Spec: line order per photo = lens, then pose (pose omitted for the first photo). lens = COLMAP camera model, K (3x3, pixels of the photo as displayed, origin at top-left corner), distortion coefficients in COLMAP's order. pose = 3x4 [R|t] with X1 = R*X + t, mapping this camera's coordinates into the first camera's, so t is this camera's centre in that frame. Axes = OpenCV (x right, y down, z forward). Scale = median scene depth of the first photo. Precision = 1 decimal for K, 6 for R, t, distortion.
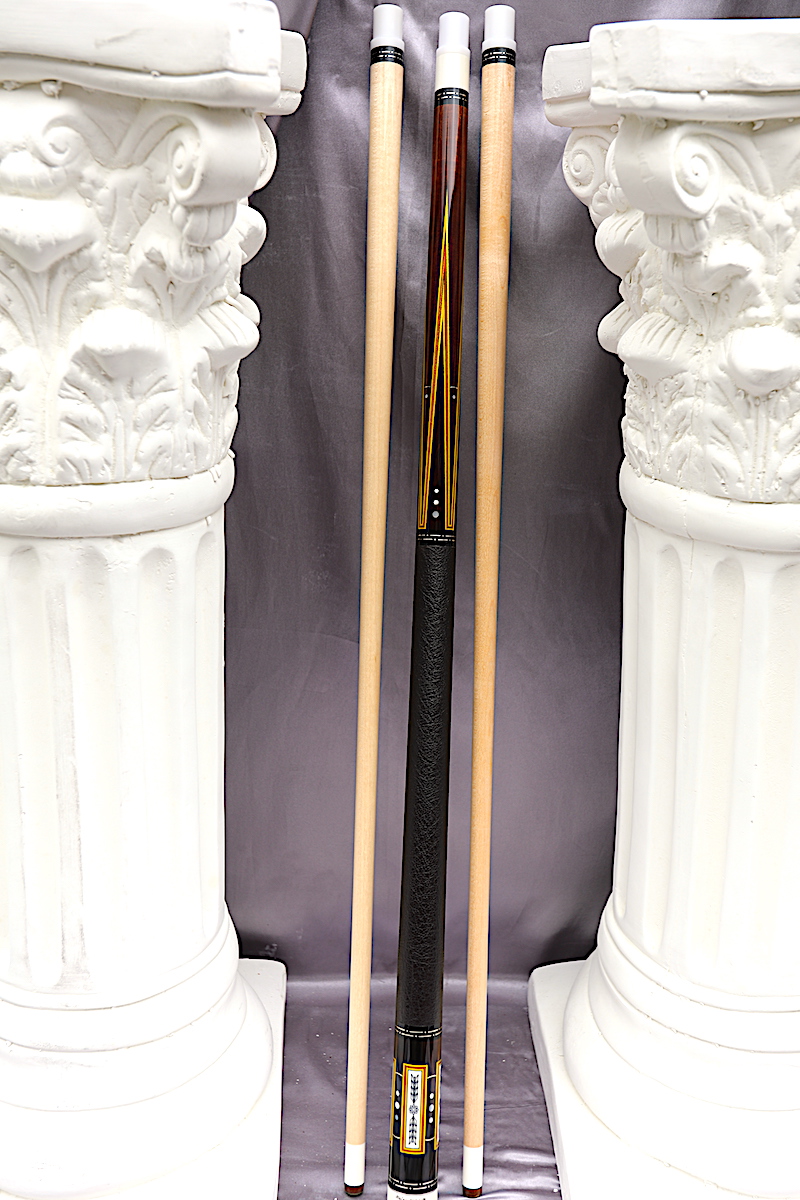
lens RADIAL K [[1294.4, 0, 400.0], [0, 1294.4, 600.0], [0, 0, 1]] dist [0.074135, 0.020593]
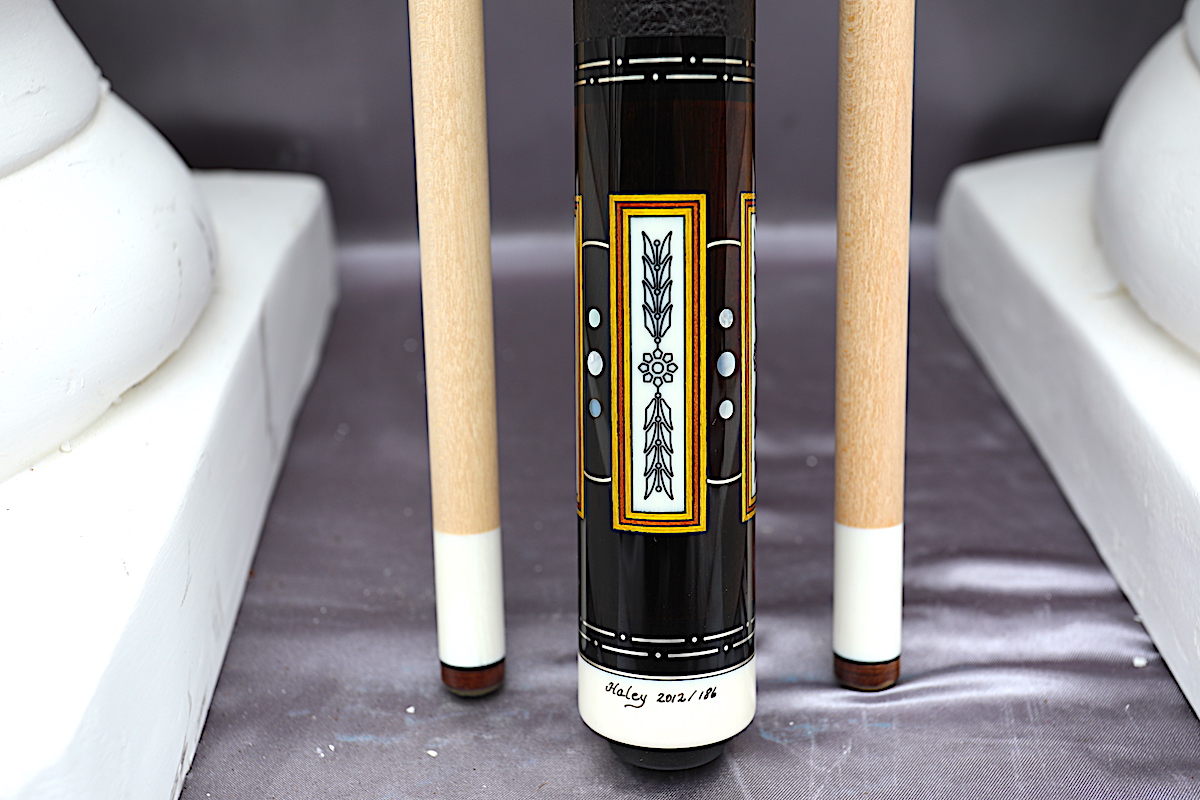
lens RADIAL K [[1294.4, 0, 600.0], [0, 1294.4, 400.0], [0, 0, 1]] dist [0.074135, 0.020593]
pose [[0.998350, -0.044867, -0.035826, 0.007301], [0.049839, 0.987005, 0.152766, 0.328429], [0.028507, -0.154299, 0.987613, 0.689765]]
